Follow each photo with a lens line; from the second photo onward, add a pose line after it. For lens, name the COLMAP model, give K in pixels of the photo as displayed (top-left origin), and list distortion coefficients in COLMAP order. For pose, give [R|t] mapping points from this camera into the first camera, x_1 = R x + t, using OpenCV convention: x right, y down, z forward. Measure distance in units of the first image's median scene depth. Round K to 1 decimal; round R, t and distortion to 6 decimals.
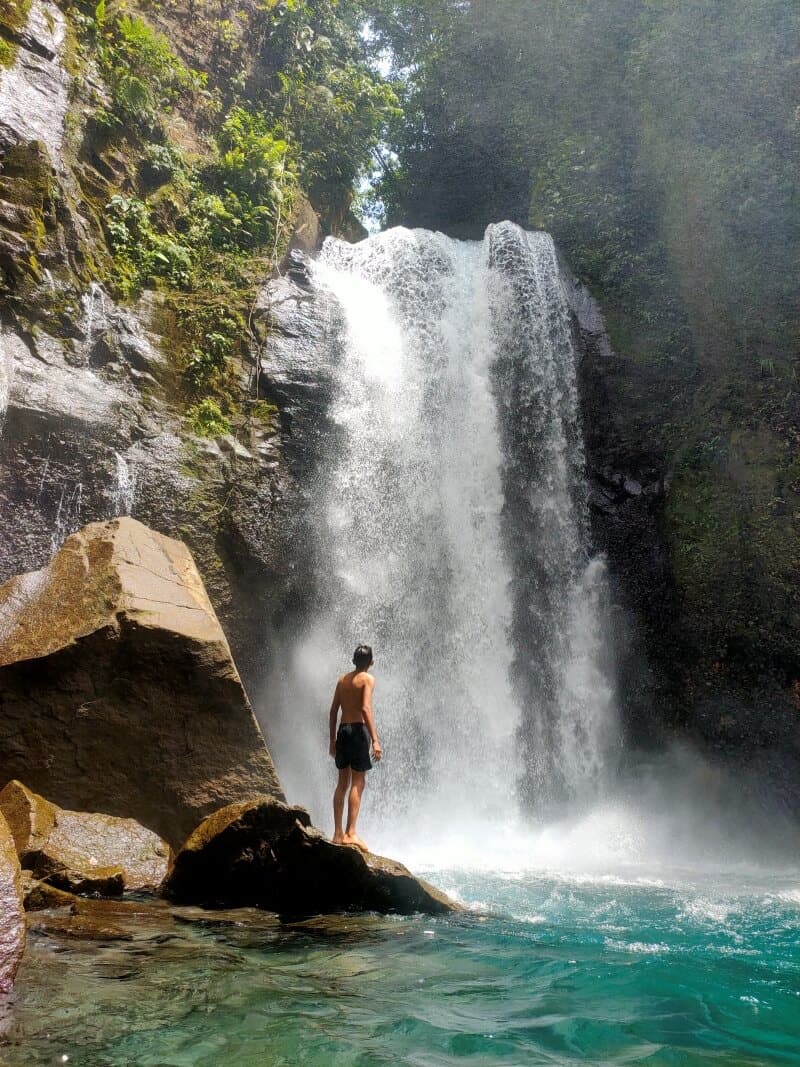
lens RADIAL K [[767.6, 0, 409.6], [0, 767.6, 537.7], [0, 0, 1]] dist [0.063435, -0.046126]
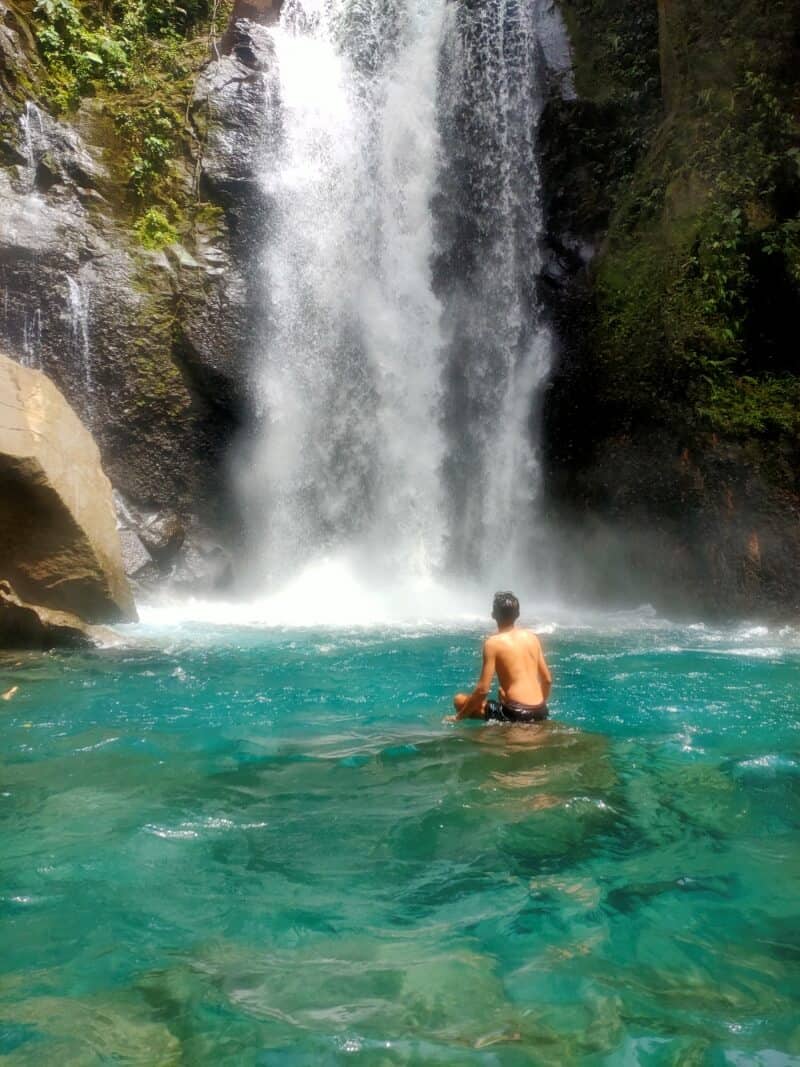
lens RADIAL K [[767.6, 0, 396.7], [0, 767.6, 537.3], [0, 0, 1]] dist [0.063435, -0.046126]
pose [[0.978393, -0.031662, -0.204316, 0.262698], [0.088592, 0.957089, 0.275920, -0.016628], [0.186812, -0.288059, 0.939214, -0.052807]]
